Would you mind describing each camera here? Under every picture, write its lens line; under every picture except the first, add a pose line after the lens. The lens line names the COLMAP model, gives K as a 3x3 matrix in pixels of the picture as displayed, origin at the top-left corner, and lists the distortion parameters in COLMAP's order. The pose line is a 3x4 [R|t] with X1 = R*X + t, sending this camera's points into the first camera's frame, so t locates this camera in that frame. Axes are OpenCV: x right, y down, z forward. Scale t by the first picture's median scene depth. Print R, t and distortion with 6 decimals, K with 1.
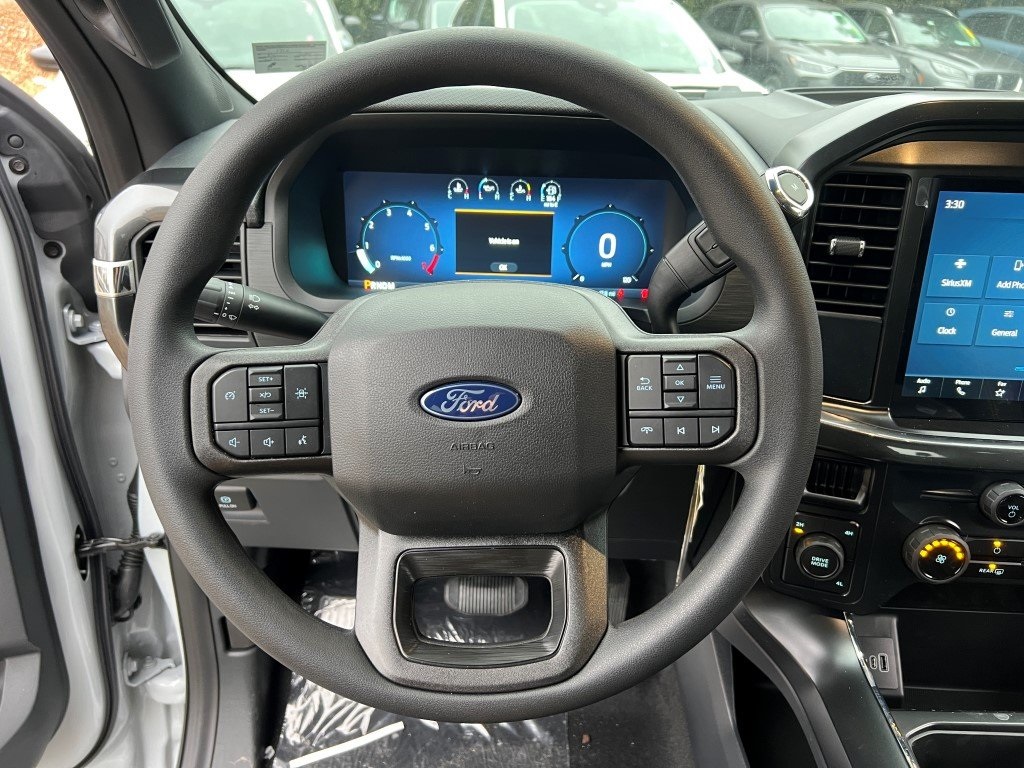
lens RADIAL K [[784.6, 0, 511.8], [0, 784.6, 380.5], [0, 0, 1]] dist [0.038543, -0.041825]
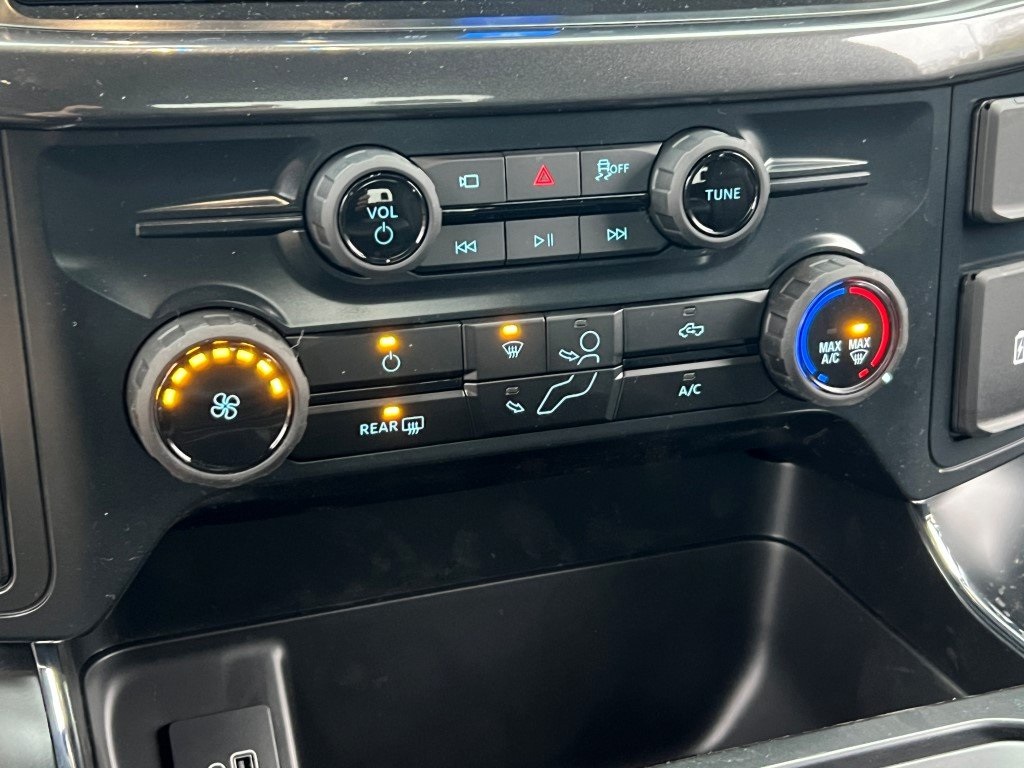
lens RADIAL K [[1402.8, 0, 515.3], [0, 1402.8, 389.8], [0, 0, 1]] dist [0.071006, 0.000000]
pose [[0.923121, -0.147786, 0.354973, 0.422549], [0.159105, 0.987258, -0.002731, 0.227428], [-0.350047, 0.058999, 0.934872, 0.381699]]
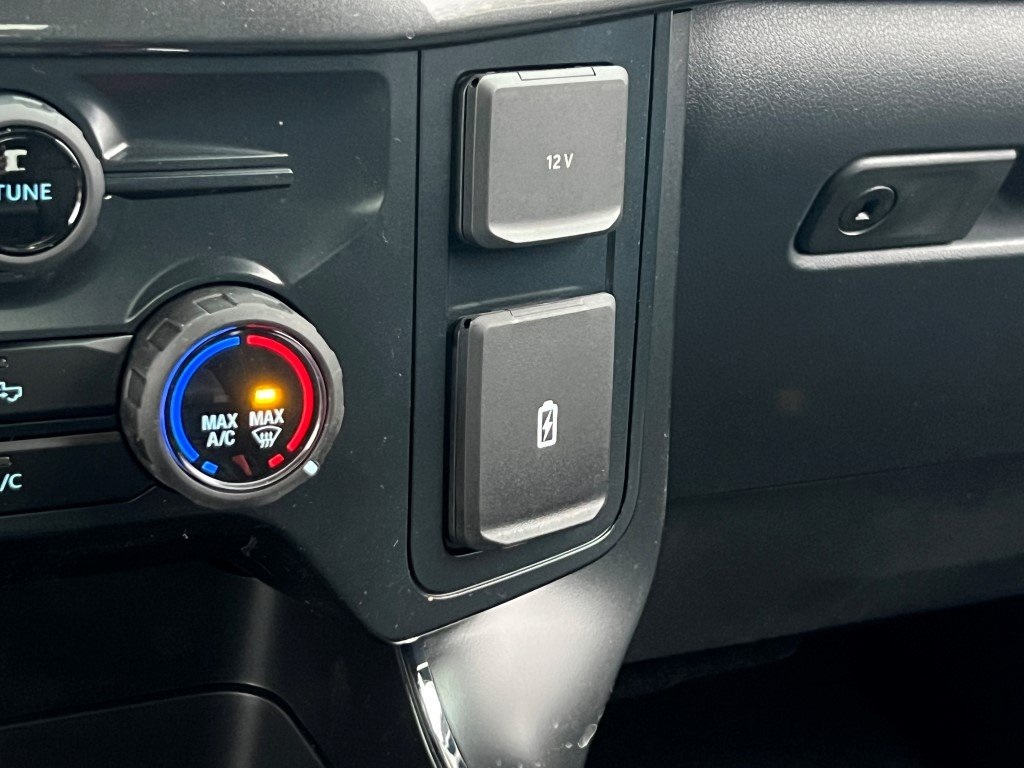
lens RADIAL K [[1867.9, 0, 506.1], [0, 1867.9, 382.0], [0, 0, 1]] dist [0.203435, 0.000000]
pose [[0.882190, -0.116226, 0.456324, 0.602880], [0.135492, 0.990732, -0.009601, 0.234655], [-0.450979, 0.070298, 0.889762, 0.370703]]
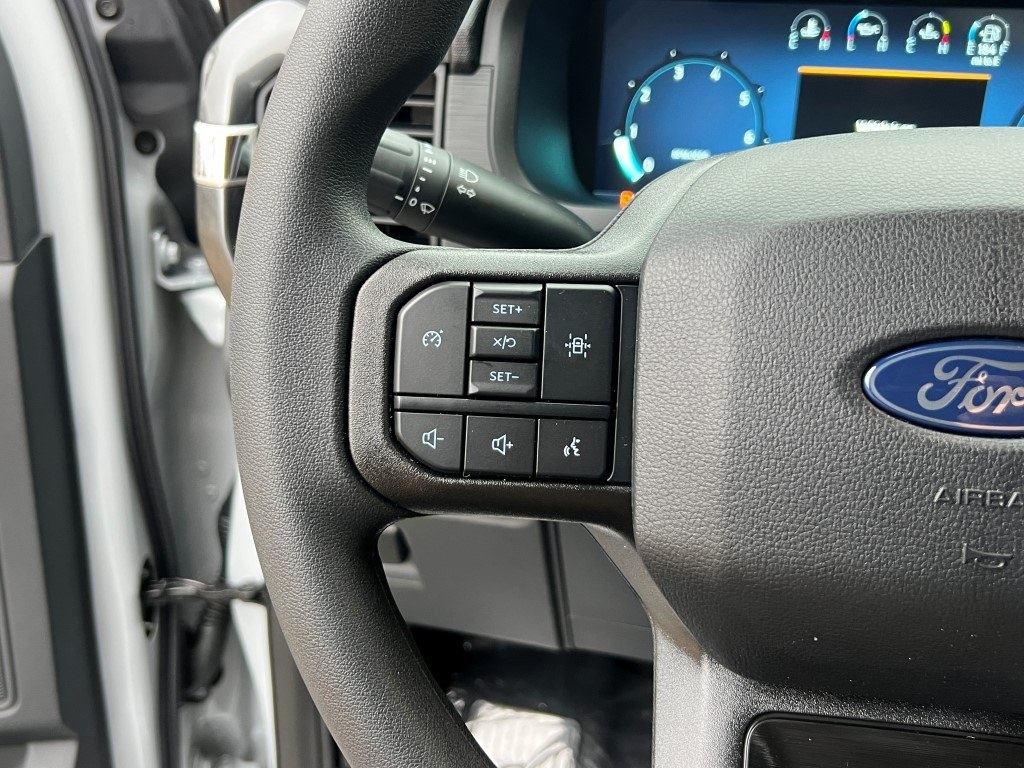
lens RADIAL K [[1014.8, 0, 507.9], [0, 1014.8, 364.3], [0, 0, 1]] dist [0.013182, 0.000000]
pose [[0.979569, 0.070199, -0.188459, -0.135575], [-0.077718, 0.996436, -0.032799, 0.034583], [0.185484, 0.046776, 0.981533, 0.285385]]
